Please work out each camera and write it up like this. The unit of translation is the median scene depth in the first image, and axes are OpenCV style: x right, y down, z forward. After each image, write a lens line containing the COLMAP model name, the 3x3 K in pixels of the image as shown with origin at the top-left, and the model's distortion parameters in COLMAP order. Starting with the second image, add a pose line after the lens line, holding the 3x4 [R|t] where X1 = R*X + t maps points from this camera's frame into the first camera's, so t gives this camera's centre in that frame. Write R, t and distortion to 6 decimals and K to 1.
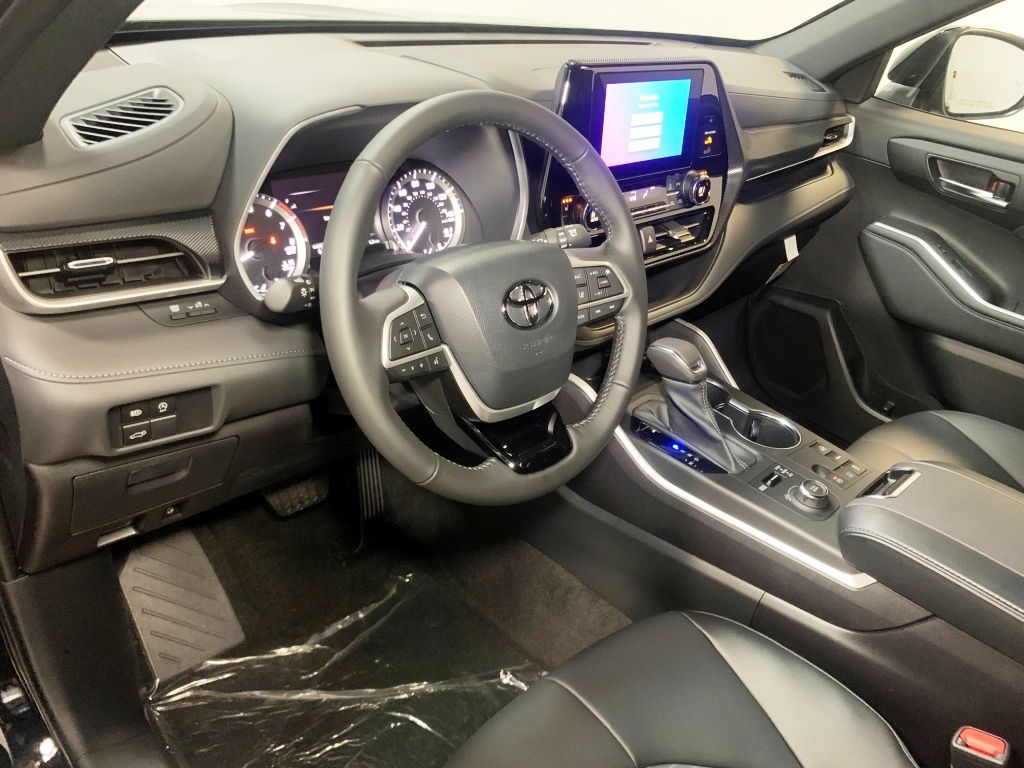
lens RADIAL K [[764.2, 0, 512.0], [0, 764.2, 384.0], [0, 0, 1]] dist [0.001549, -0.003285]
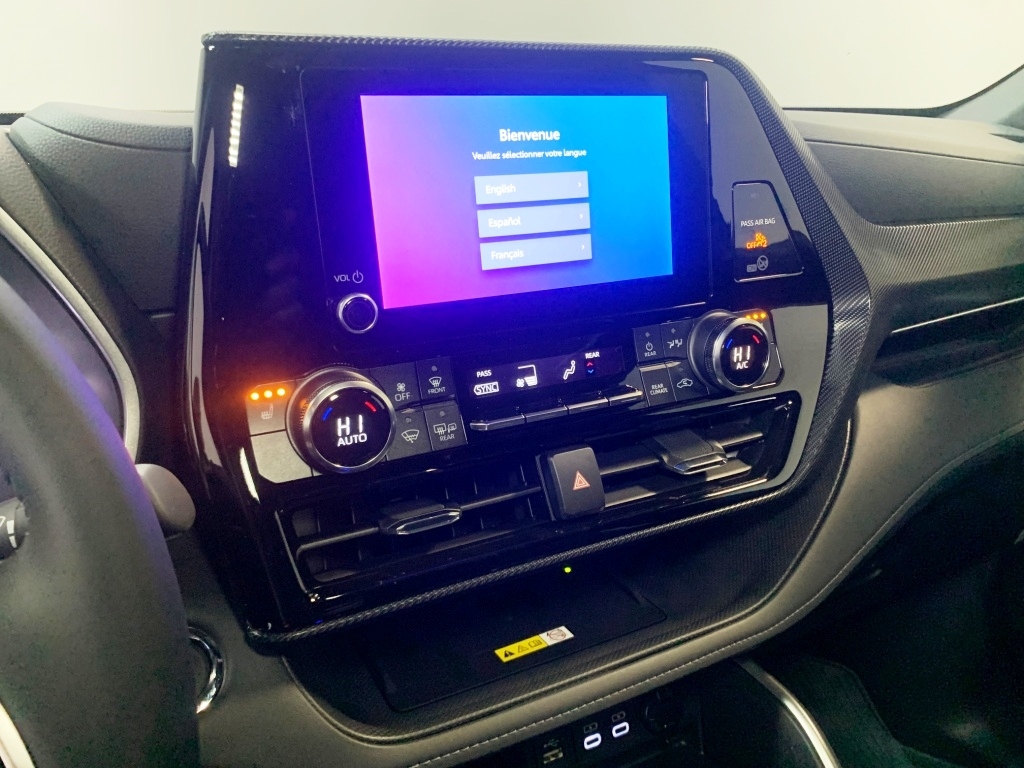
lens RADIAL K [[764.2, 0, 512.0], [0, 764.2, 384.0], [0, 0, 1]] dist [0.001549, -0.003285]
pose [[0.946868, -0.053138, -0.317203, 0.260664], [-0.030736, 0.966793, -0.253706, -0.131700], [0.320151, 0.249976, 0.913792, 0.594529]]
